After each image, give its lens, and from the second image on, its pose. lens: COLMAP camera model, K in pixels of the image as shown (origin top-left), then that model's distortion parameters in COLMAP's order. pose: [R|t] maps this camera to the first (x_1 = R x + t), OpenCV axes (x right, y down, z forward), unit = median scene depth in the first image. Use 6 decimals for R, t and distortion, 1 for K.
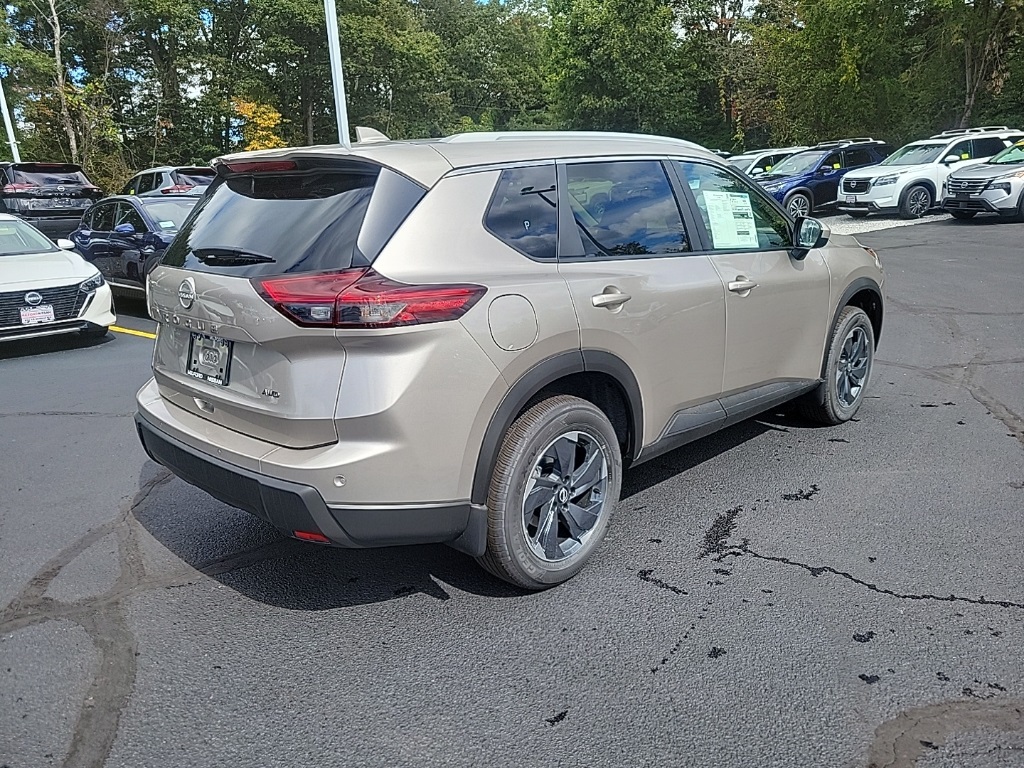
lens RADIAL K [[772.2, 0, 506.8], [0, 772.2, 379.3], [0, 0, 1]] dist [0.040155, -0.023663]
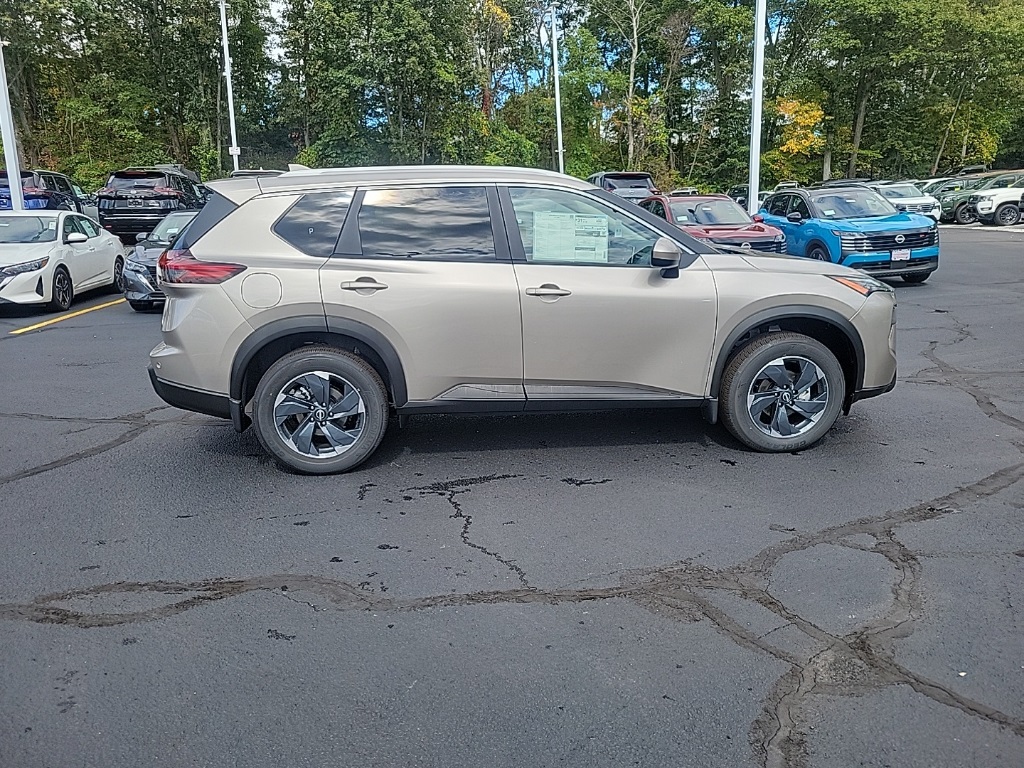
lens RADIAL K [[772.2, 0, 508.4], [0, 772.2, 379.8], [0, 0, 1]] dist [0.040155, -0.023663]
pose [[0.773359, 0.164315, -0.612304, 0.221493], [-0.162130, 0.984971, 0.059546, -0.010943], [0.612886, 0.053223, 0.788377, 0.008796]]
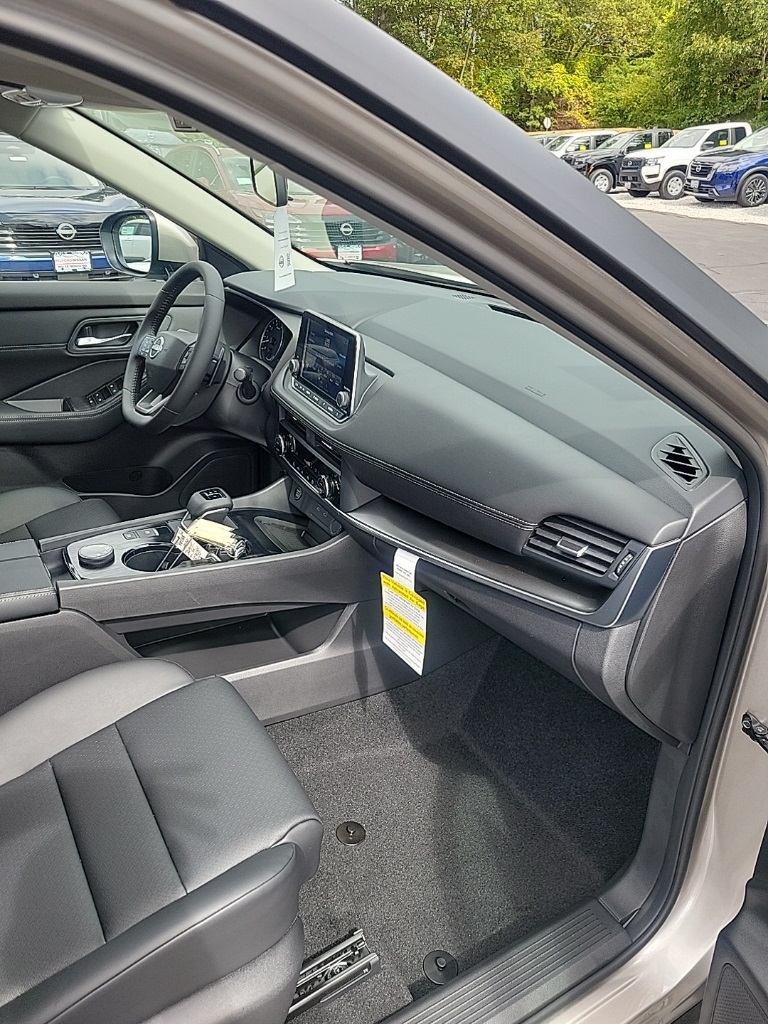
lens RADIAL K [[772.2, 0, 384.9], [0, 772.2, 503.5], [0, 0, 1]] dist [0.040155, -0.023663]
pose [[0.966853, 0.149731, -0.206825, 0.081555], [-0.109167, 0.974654, 0.195277, -0.050349], [0.230821, -0.166226, 0.958692, 0.200425]]
